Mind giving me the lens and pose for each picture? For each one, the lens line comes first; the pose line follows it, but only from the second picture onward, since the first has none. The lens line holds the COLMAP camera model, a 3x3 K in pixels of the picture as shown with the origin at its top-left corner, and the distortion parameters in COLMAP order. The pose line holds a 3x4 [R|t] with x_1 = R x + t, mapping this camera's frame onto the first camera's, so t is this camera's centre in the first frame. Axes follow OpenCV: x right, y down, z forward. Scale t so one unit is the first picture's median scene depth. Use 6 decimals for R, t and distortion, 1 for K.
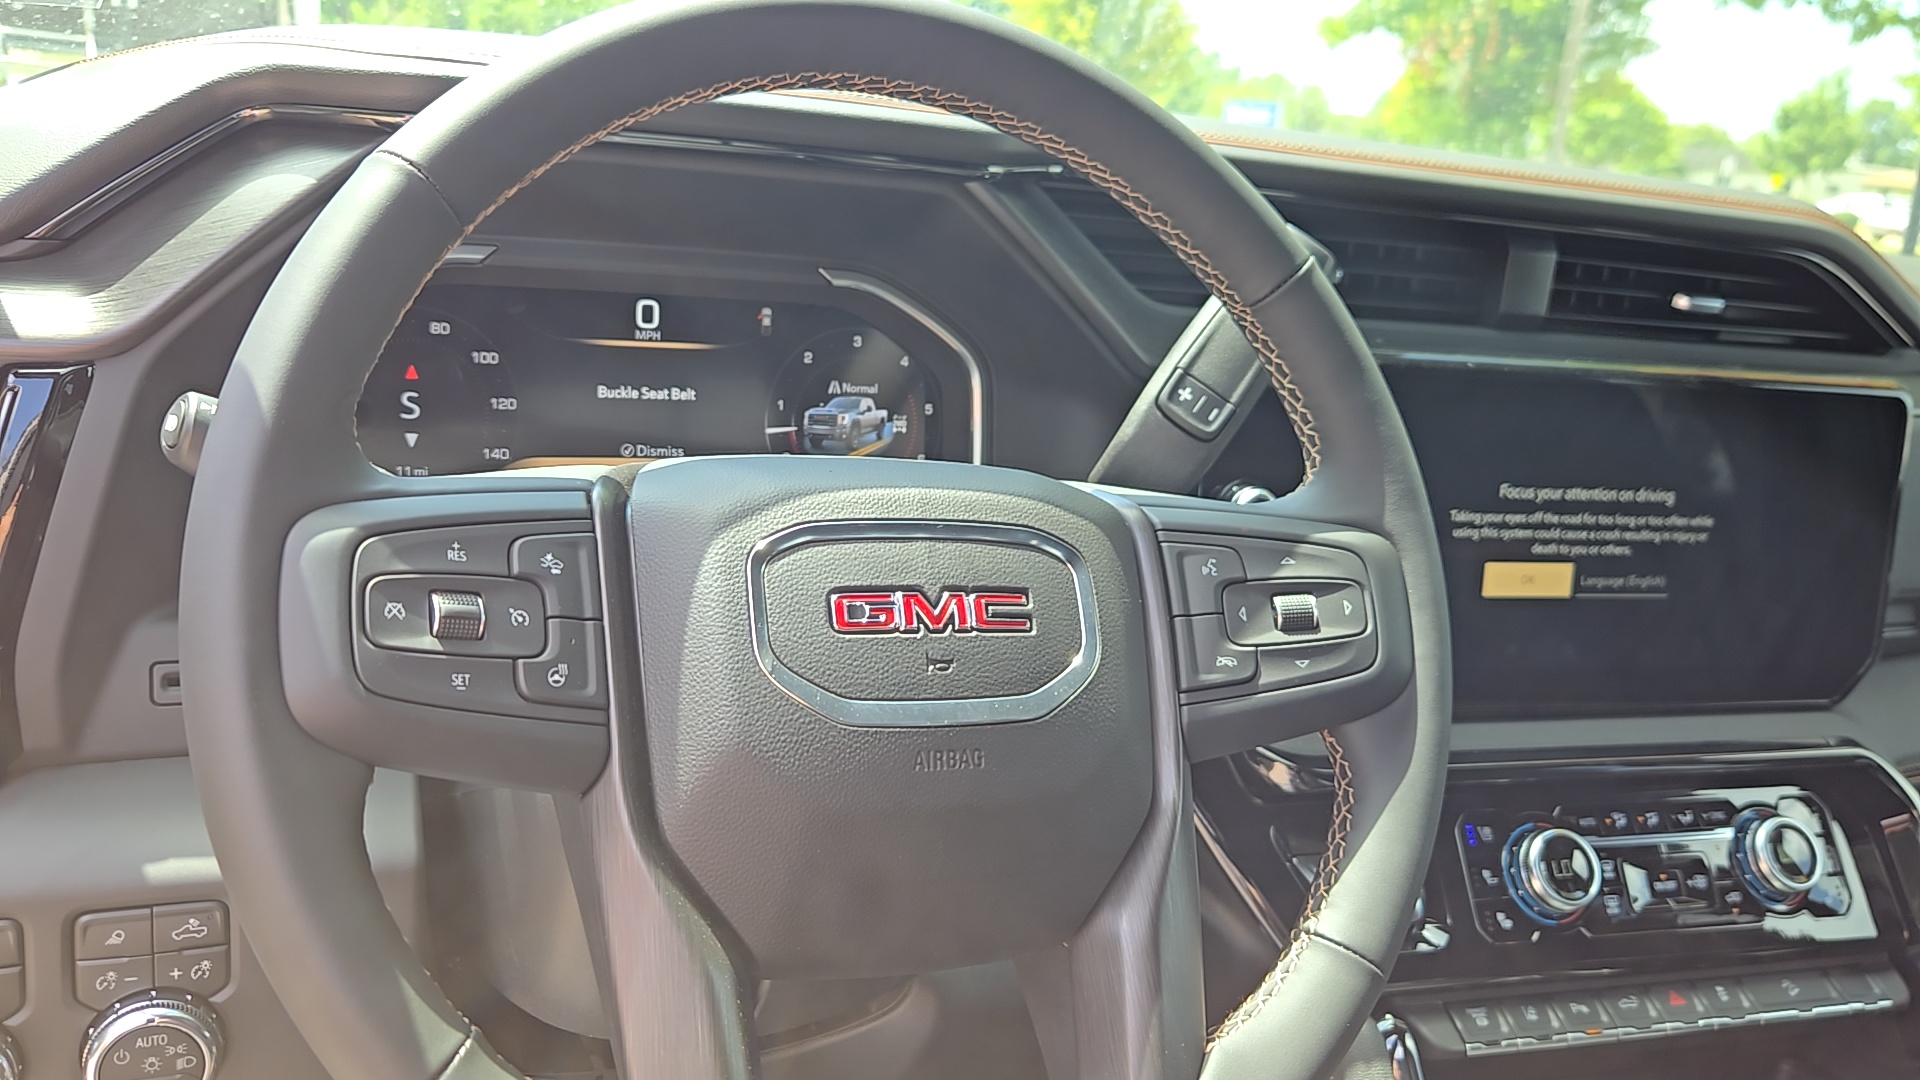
lens RADIAL K [[1606.5, 0, 964.1], [0, 1606.5, 531.9], [0, 0, 1]] dist [0.011078, -0.011656]
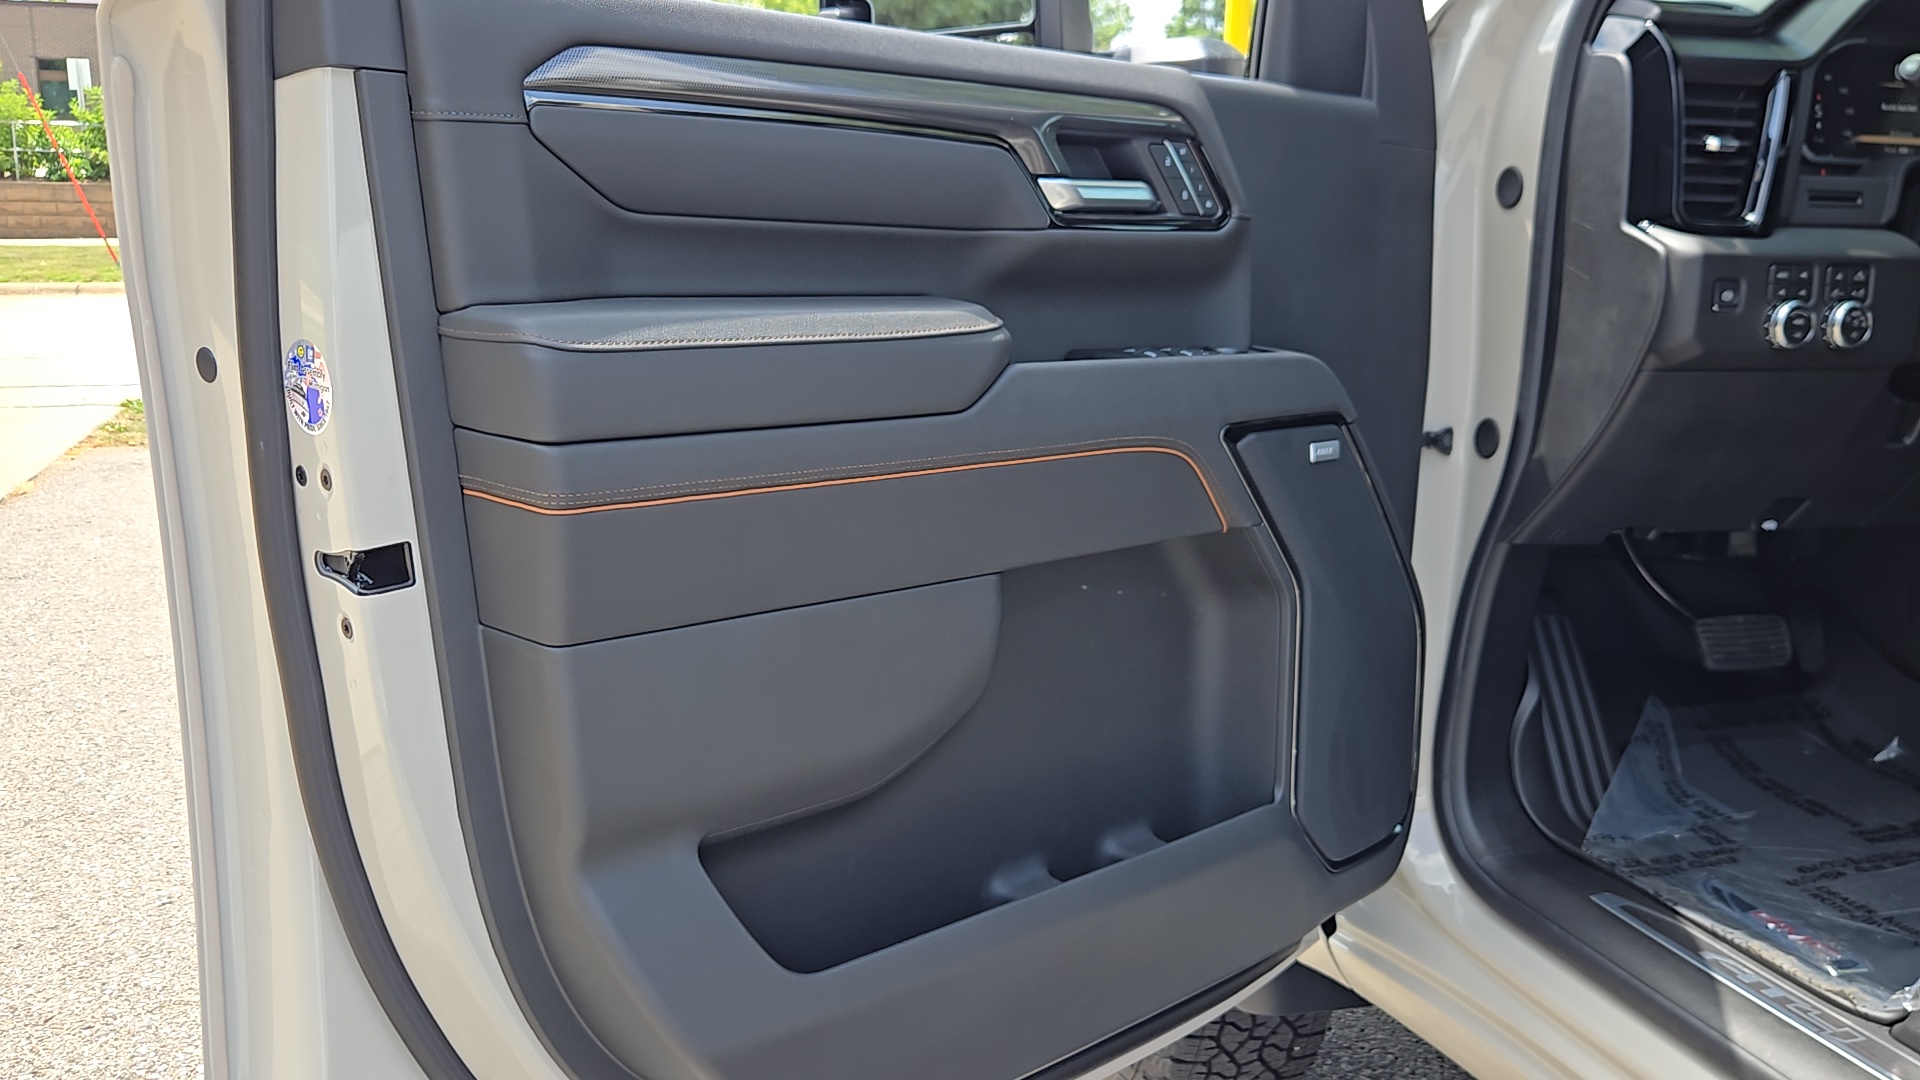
lens RADIAL K [[1606.5, 0, 967.5], [0, 1606.5, 523.5], [0, 0, 1]] dist [0.011078, -0.011656]
pose [[0.990513, -0.040351, -0.131362, -1.274839], [0.035218, 0.998531, -0.041172, 0.565020], [0.132830, 0.036155, 0.990479, -1.428925]]
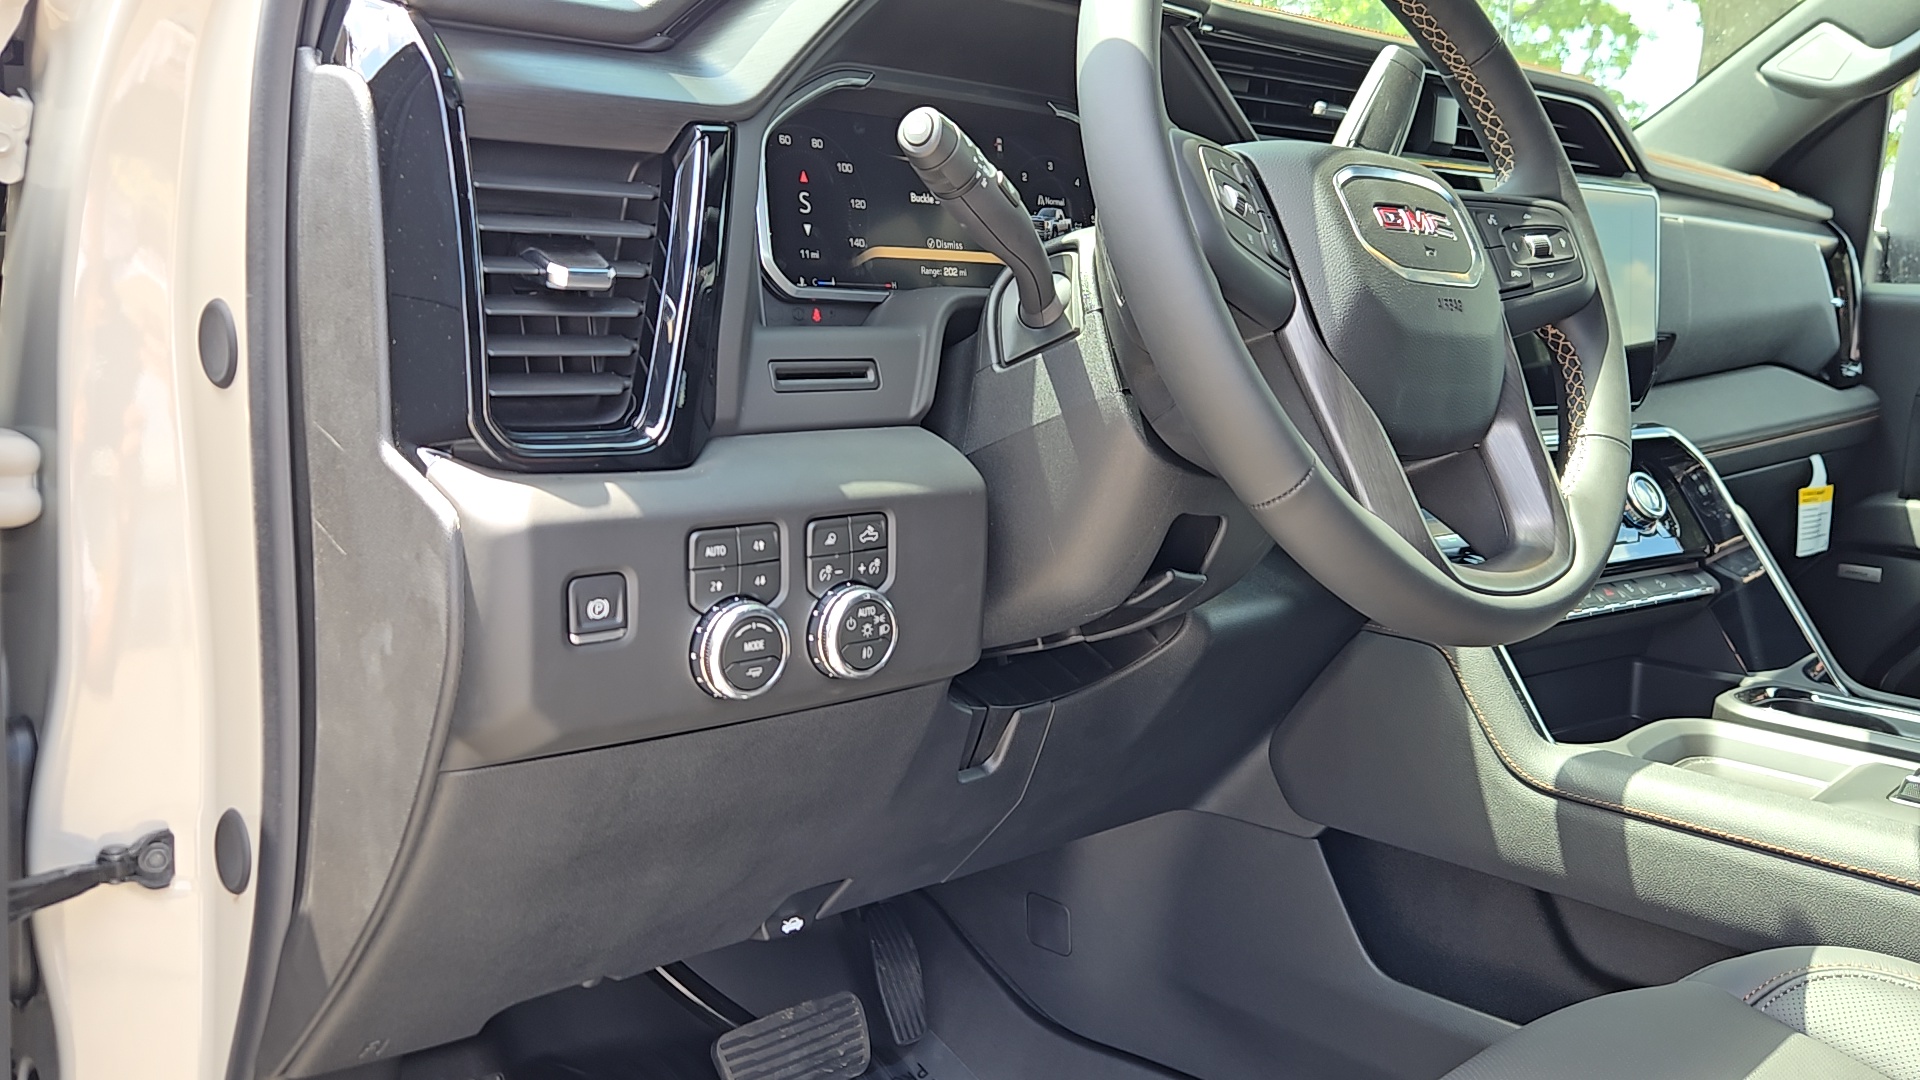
lens RADIAL K [[1606.5, 0, 944.0], [0, 1606.5, 536.1], [0, 0, 1]] dist [0.011078, -0.011656]
pose [[0.941643, -0.108962, 0.318489, -0.678082], [0.122899, 0.992131, -0.023933, 0.229950], [-0.313375, 0.061678, 0.947624, -0.233771]]
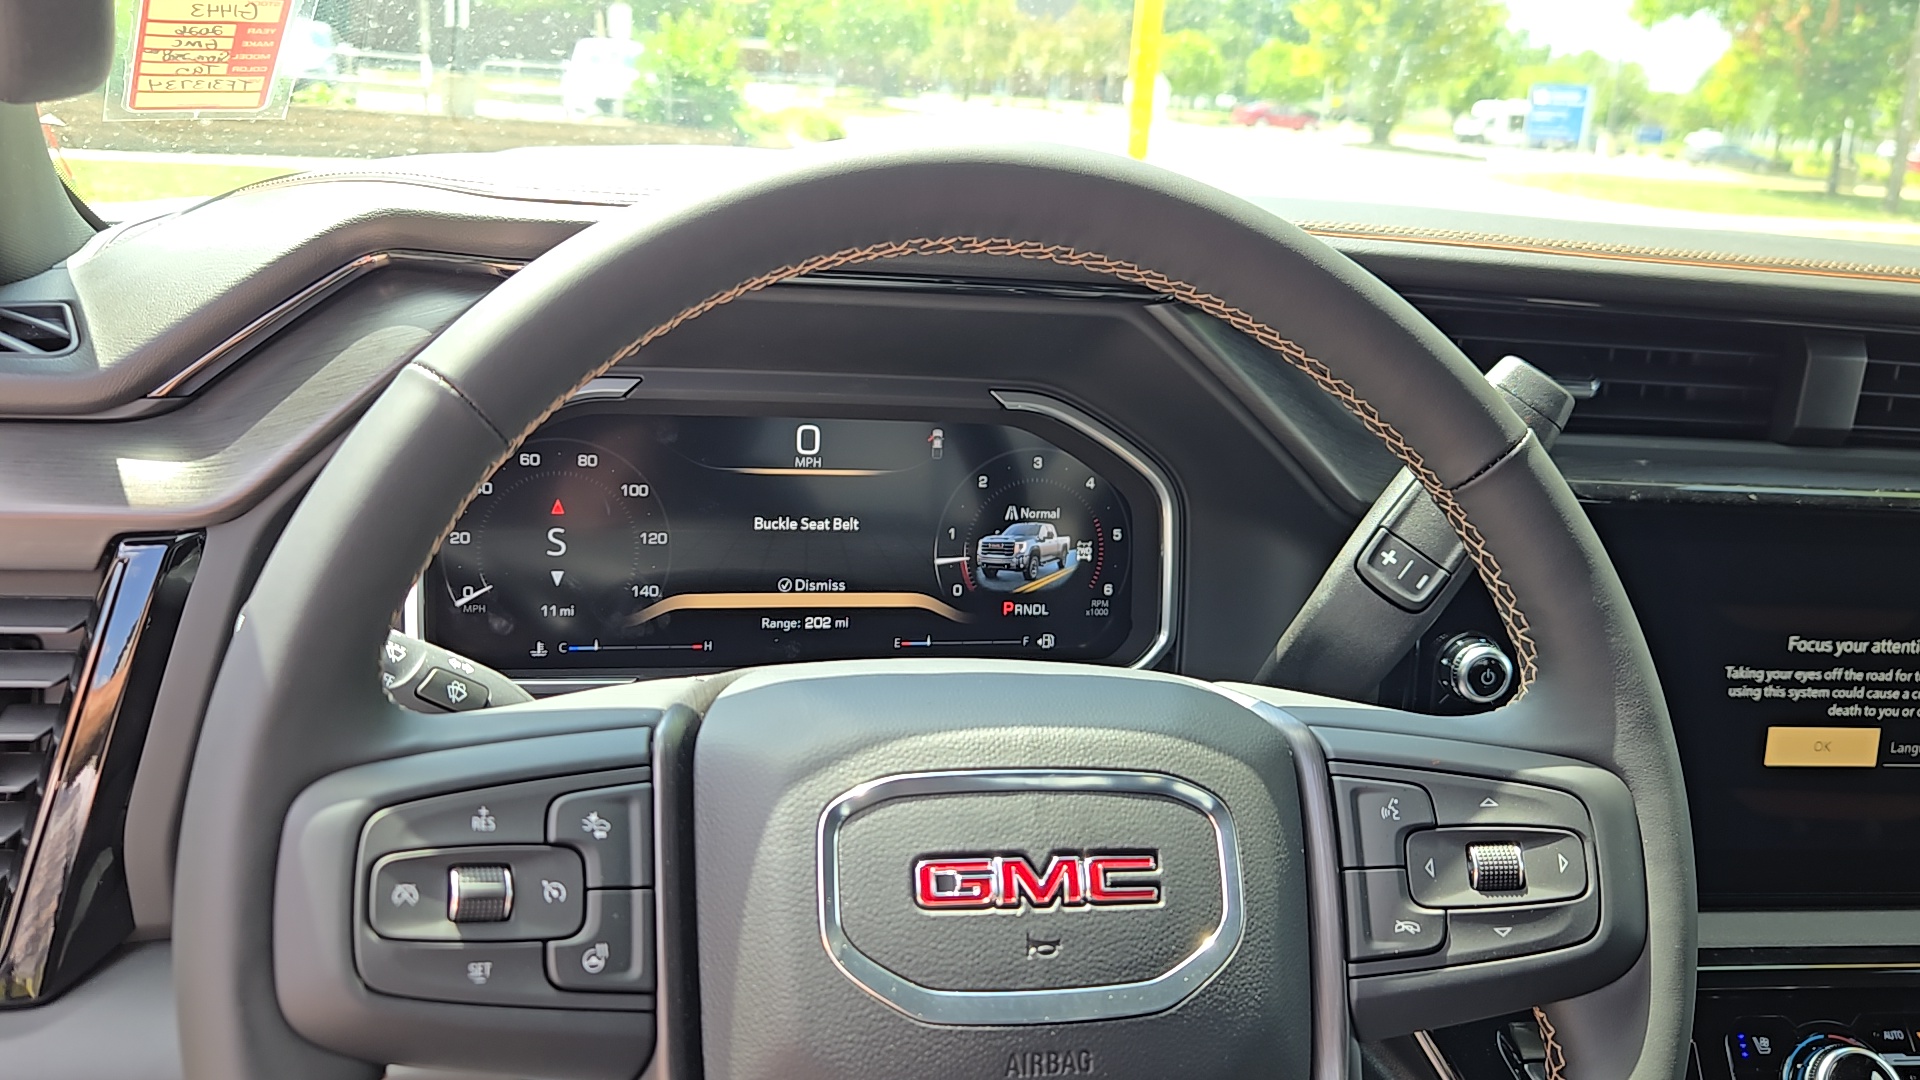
lens RADIAL K [[1606.5, 0, 979.3], [0, 1606.5, 531.1], [0, 0, 1]] dist [0.011078, -0.011656]
pose [[0.986045, 0.017373, -0.165568, 0.059265], [-0.016596, 0.999844, 0.006070, -0.095003], [0.165648, -0.003237, 0.986180, 0.104914]]
